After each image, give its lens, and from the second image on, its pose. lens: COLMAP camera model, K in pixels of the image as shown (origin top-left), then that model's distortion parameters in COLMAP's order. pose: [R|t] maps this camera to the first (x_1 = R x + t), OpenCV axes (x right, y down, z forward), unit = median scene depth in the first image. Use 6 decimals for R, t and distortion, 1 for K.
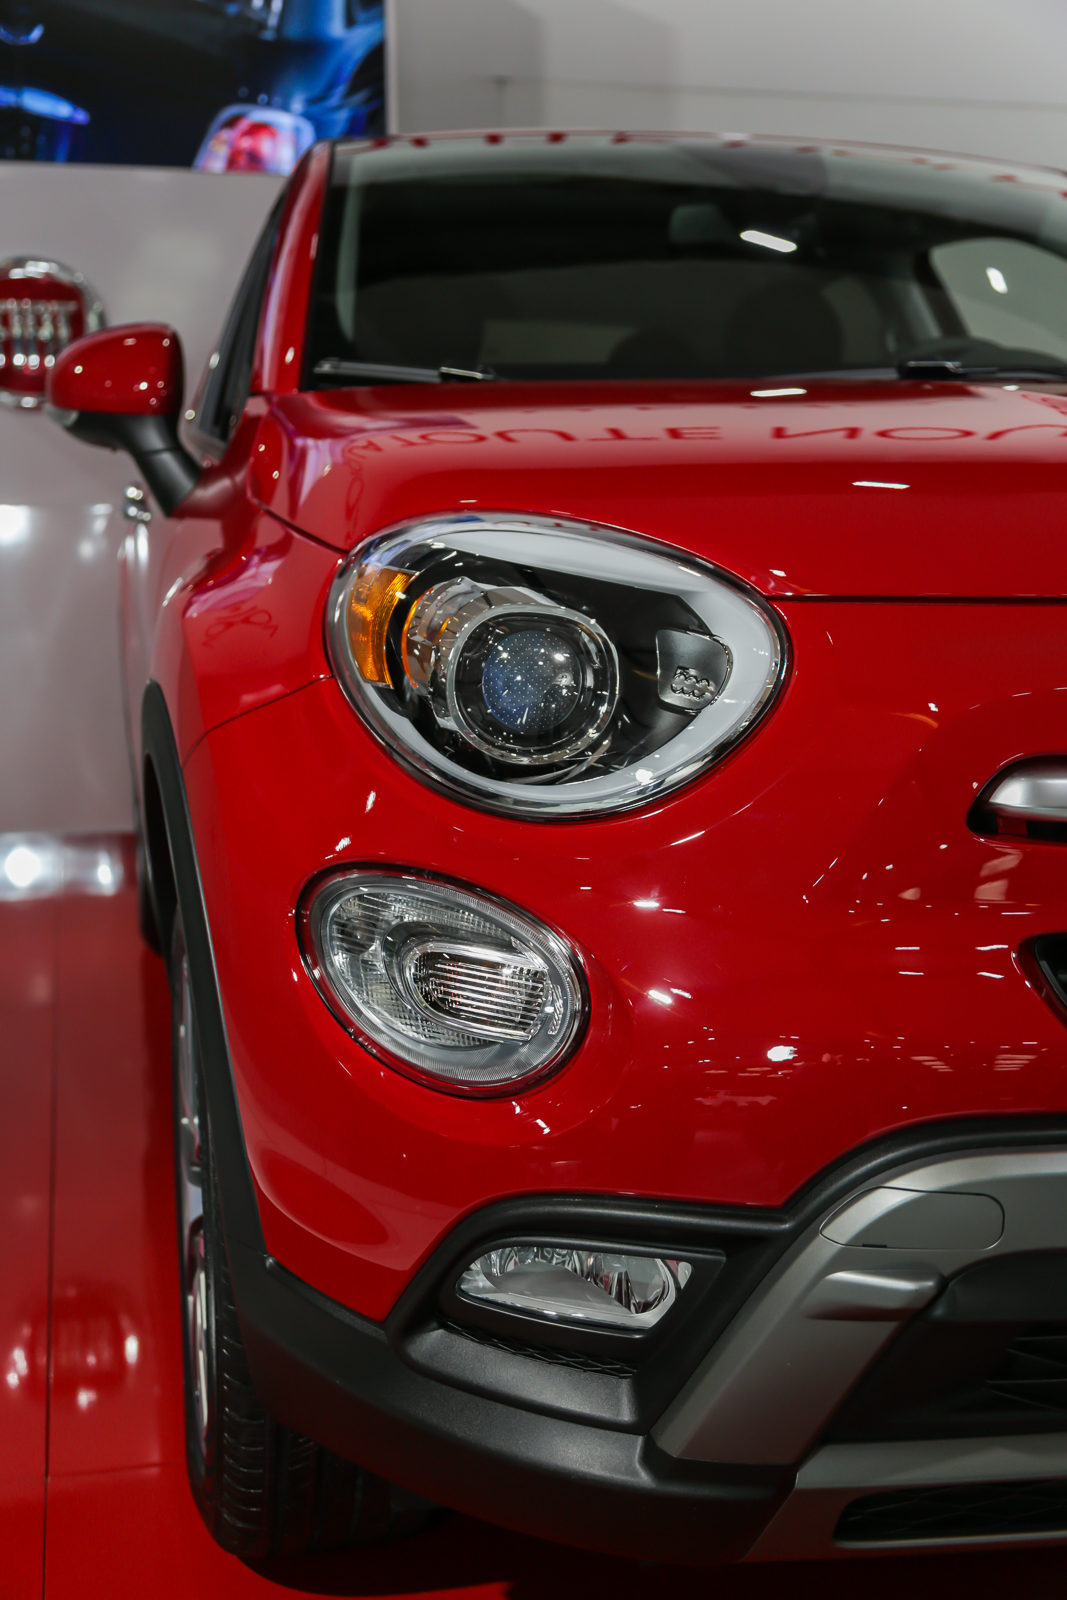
lens RADIAL K [[1894.1, 0, 533.5], [0, 1894.1, 800.0], [0, 0, 1]] dist [-0.006809, -0.006494]
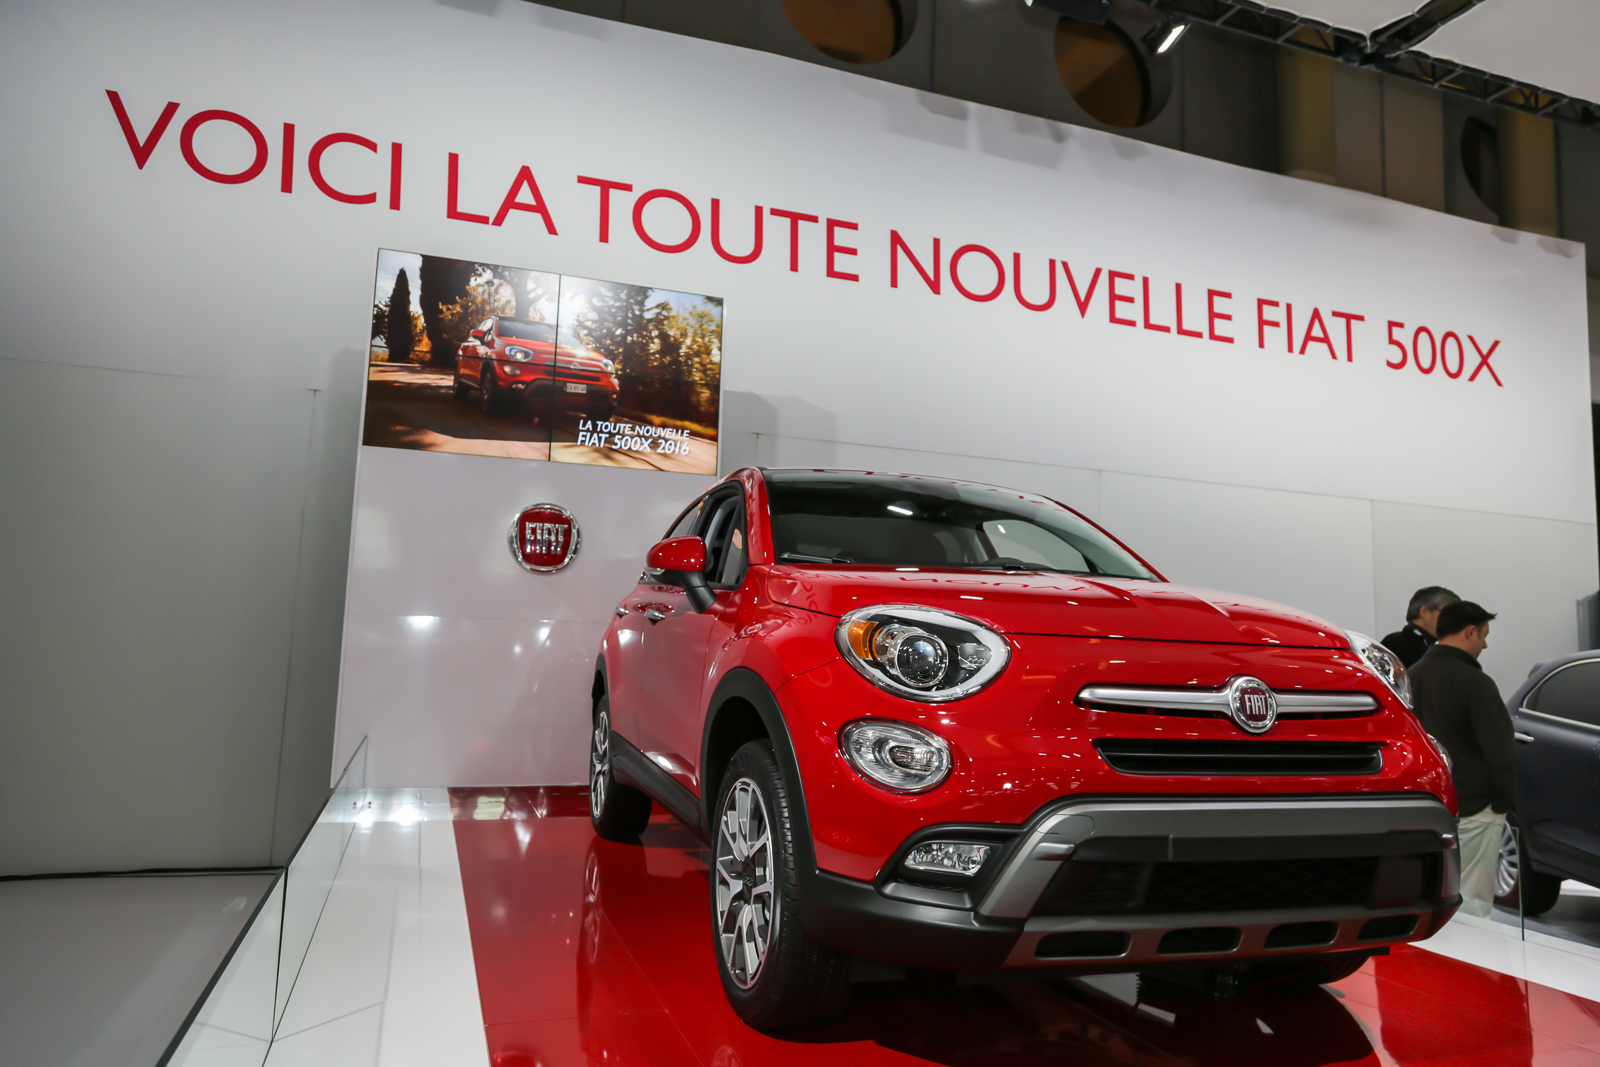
lens RADIAL K [[1068.9, 0, 800.0], [0, 1068.9, 533.5], [0, 0, 1]] dist [0.007083, 0.019999]
pose [[0.994558, 0.046574, 0.093193, -0.368099], [-0.021014, 0.965807, -0.258408, 0.193355], [-0.102042, 0.255043, 0.961530, -0.675184]]
